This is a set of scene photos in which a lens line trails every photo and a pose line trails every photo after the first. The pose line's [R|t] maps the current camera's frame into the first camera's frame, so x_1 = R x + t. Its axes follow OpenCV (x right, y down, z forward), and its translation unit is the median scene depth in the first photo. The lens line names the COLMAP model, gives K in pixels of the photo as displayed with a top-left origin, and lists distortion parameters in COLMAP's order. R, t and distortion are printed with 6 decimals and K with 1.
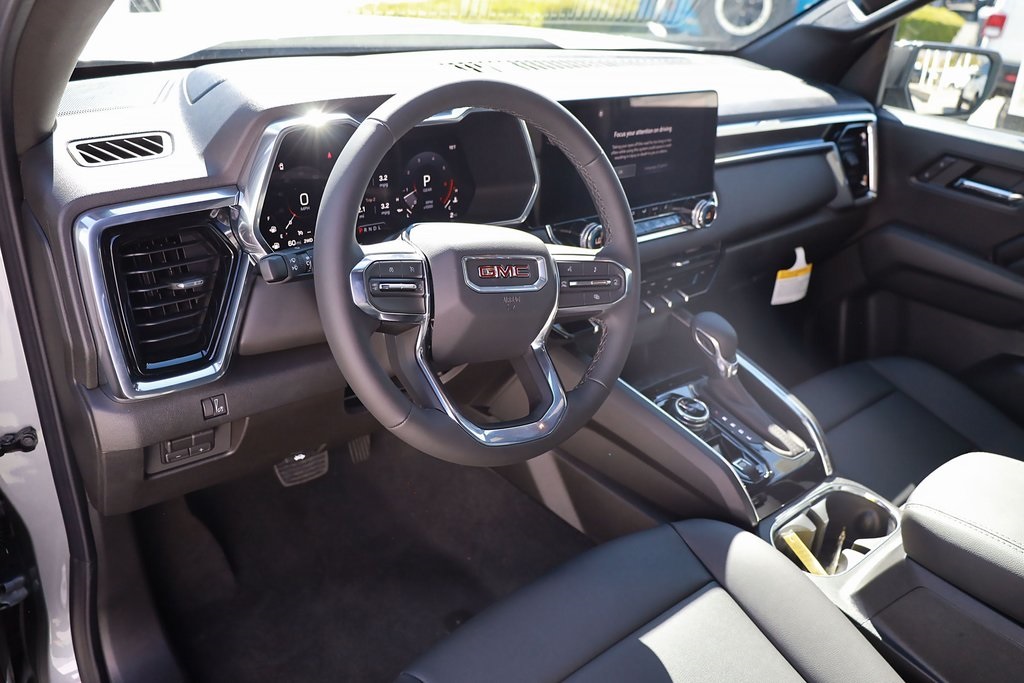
lens RADIAL K [[793.8, 0, 507.8], [0, 793.8, 345.5], [0, 0, 1]] dist [-0.008118, -0.002492]
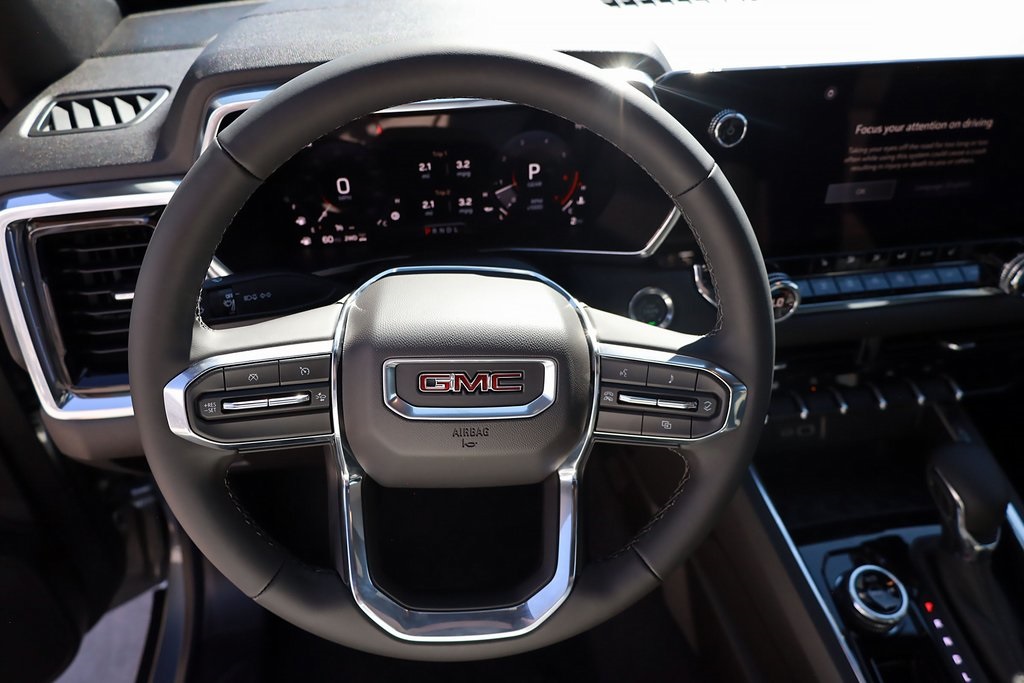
lens RADIAL K [[727.3, 0, 509.9], [0, 727.3, 346.8], [0, 0, 1]] dist [-0.005693, 0.001166]
pose [[0.854577, 0.253104, -0.453471, 0.195291], [-0.173481, 0.962165, 0.210102, -0.176281], [0.489492, -0.100880, 0.866153, 0.386911]]
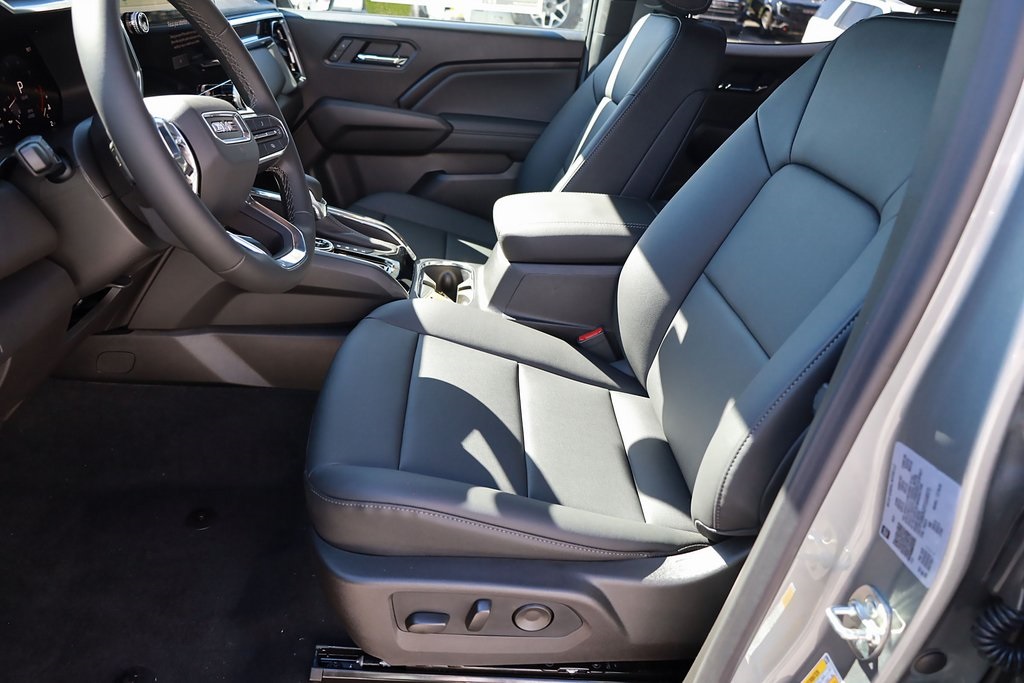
lens RADIAL K [[727.3, 0, 515.6], [0, 727.3, 333.7], [0, 0, 1]] dist [-0.005693, 0.001166]
pose [[0.603114, -0.390138, 0.695734, -0.427770], [0.347523, 0.913610, 0.211054, 0.076008], [-0.717970, 0.114494, 0.686593, 0.019440]]
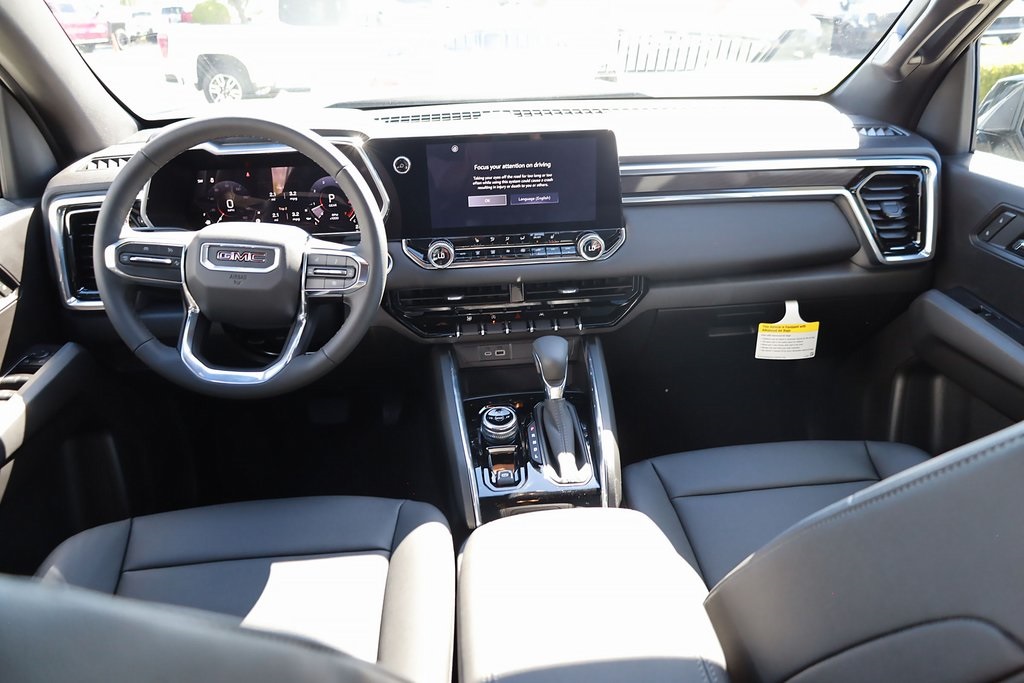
lens RADIAL K [[727.3, 0, 503.5], [0, 727.3, 350.0], [0, 0, 1]] dist [-0.005693, 0.001166]
pose [[0.815453, 0.154609, -0.557792, 0.783573], [-0.180685, 0.983505, 0.008460, -0.020036], [0.549899, 0.093885, 0.829938, 0.164949]]
